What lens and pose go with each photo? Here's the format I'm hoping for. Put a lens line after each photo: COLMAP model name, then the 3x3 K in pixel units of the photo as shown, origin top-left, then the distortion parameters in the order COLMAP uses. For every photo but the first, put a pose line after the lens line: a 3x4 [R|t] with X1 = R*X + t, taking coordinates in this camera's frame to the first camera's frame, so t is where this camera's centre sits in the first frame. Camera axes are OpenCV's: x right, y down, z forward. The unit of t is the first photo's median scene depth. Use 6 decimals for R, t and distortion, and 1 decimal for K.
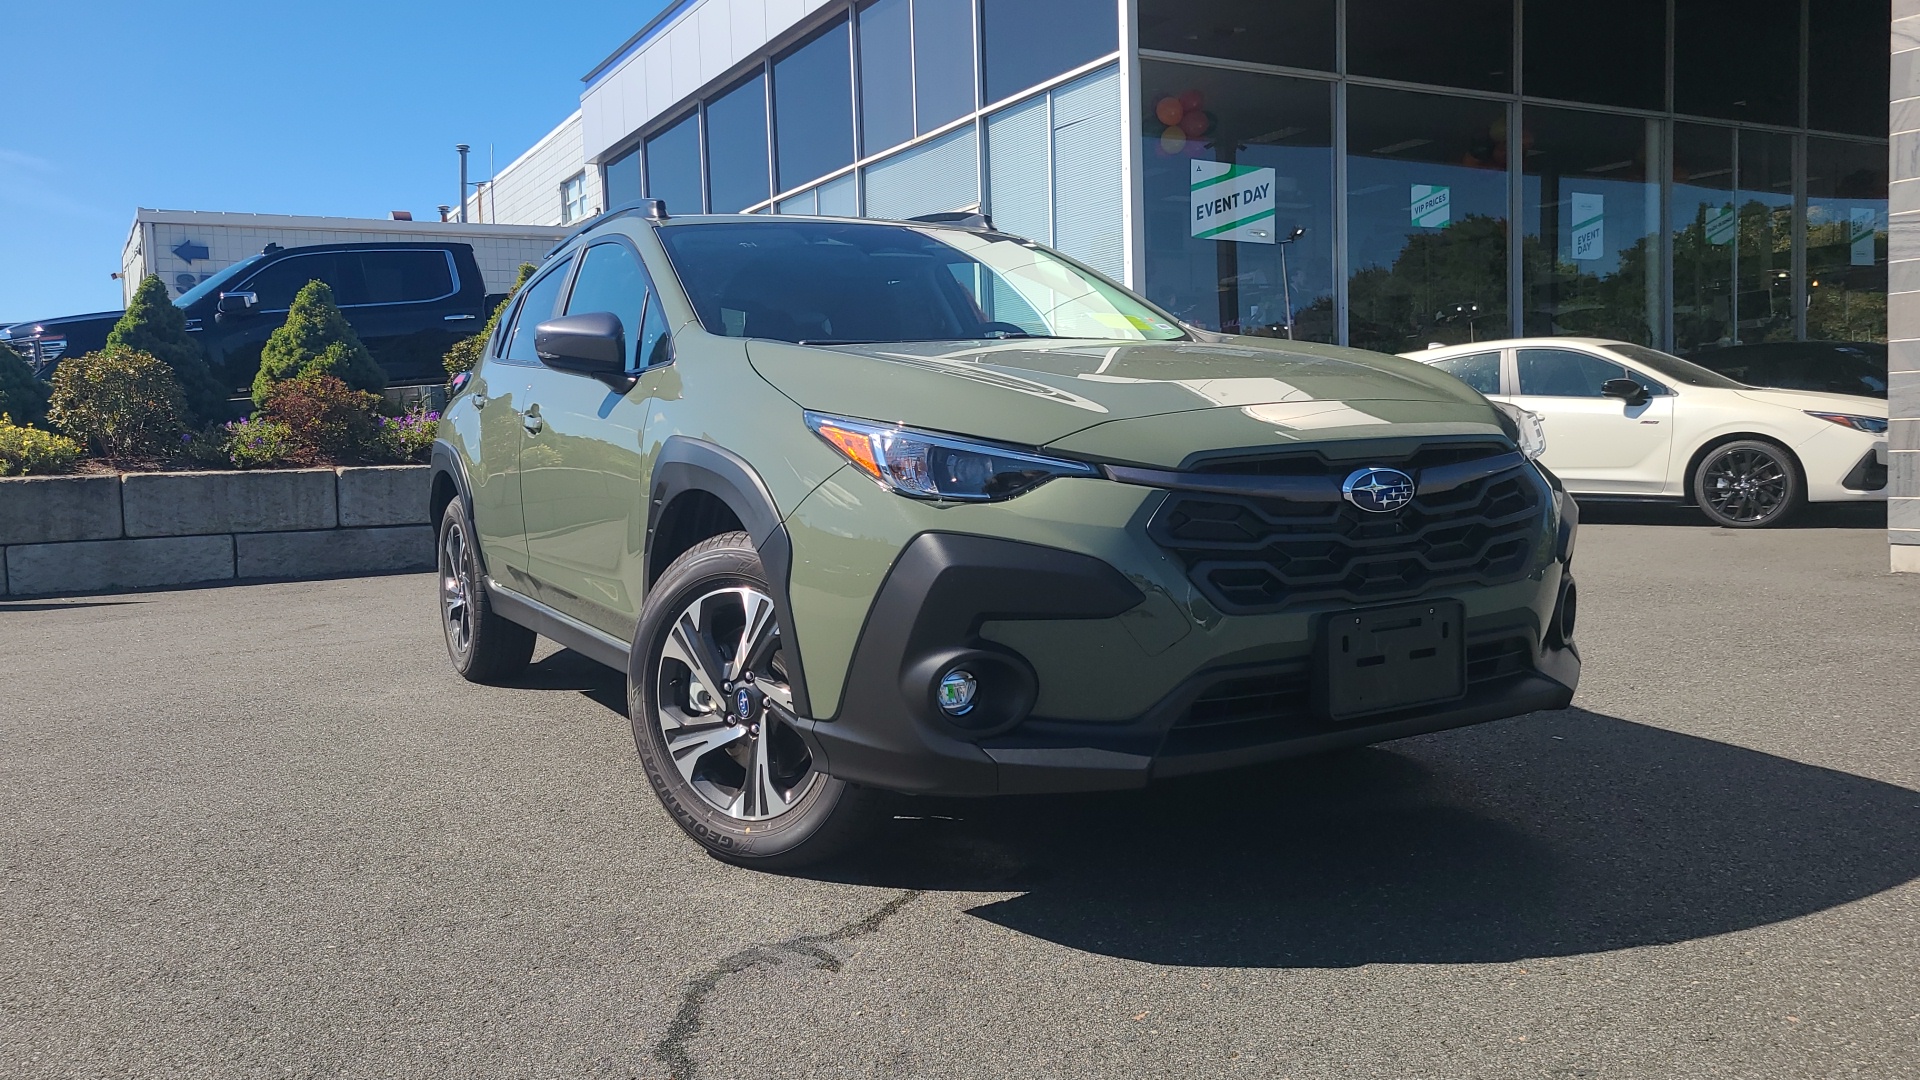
lens RADIAL K [[1449.5, 0, 960.0], [0, 1449.5, 540.0], [0, 0, 1]] dist [0.058098, 0.000613]
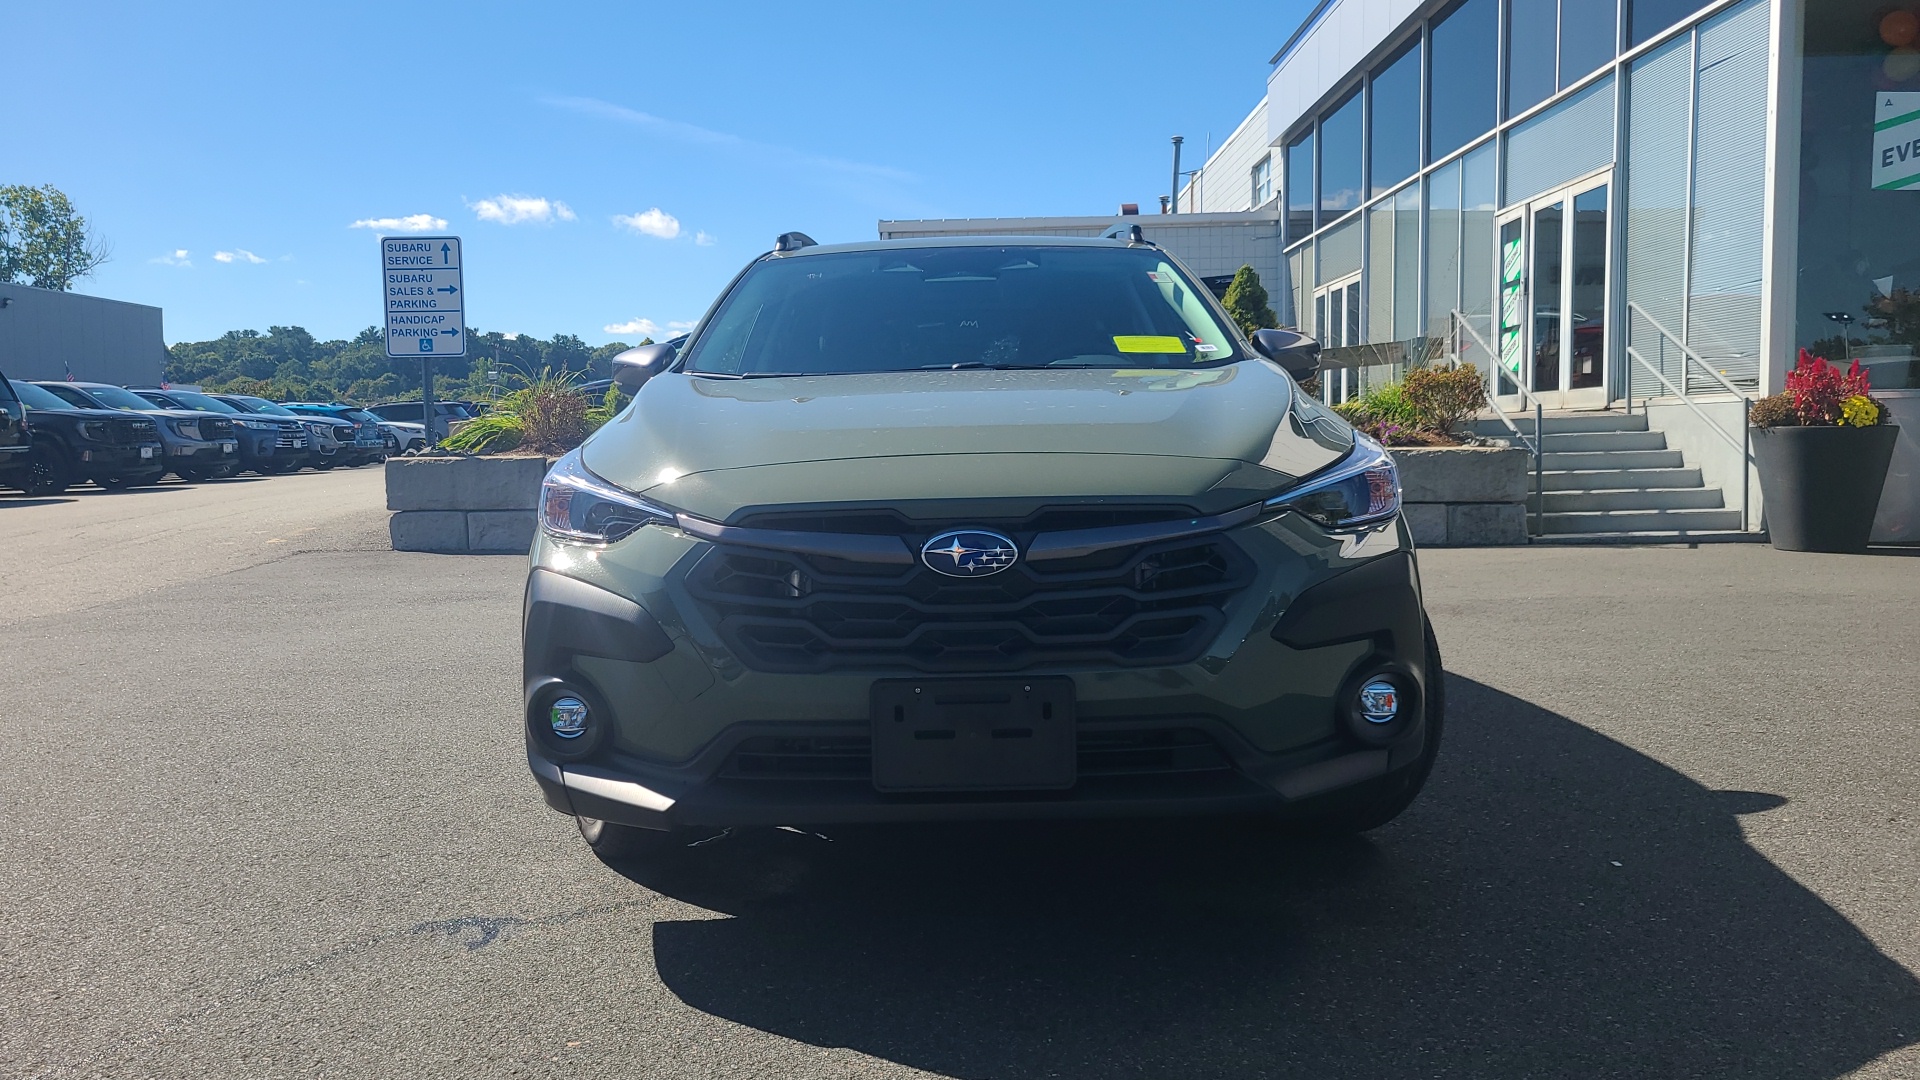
lens RADIAL K [[1482.3, 0, 926.7], [0, 1482.3, 529.3], [0, 0, 1]] dist [0.024515, -0.009531]
pose [[0.857392, 0.051887, -0.512042, 0.144065], [-0.048812, 0.998618, 0.019459, -0.012827], [0.512344, 0.008310, 0.858740, 0.032813]]
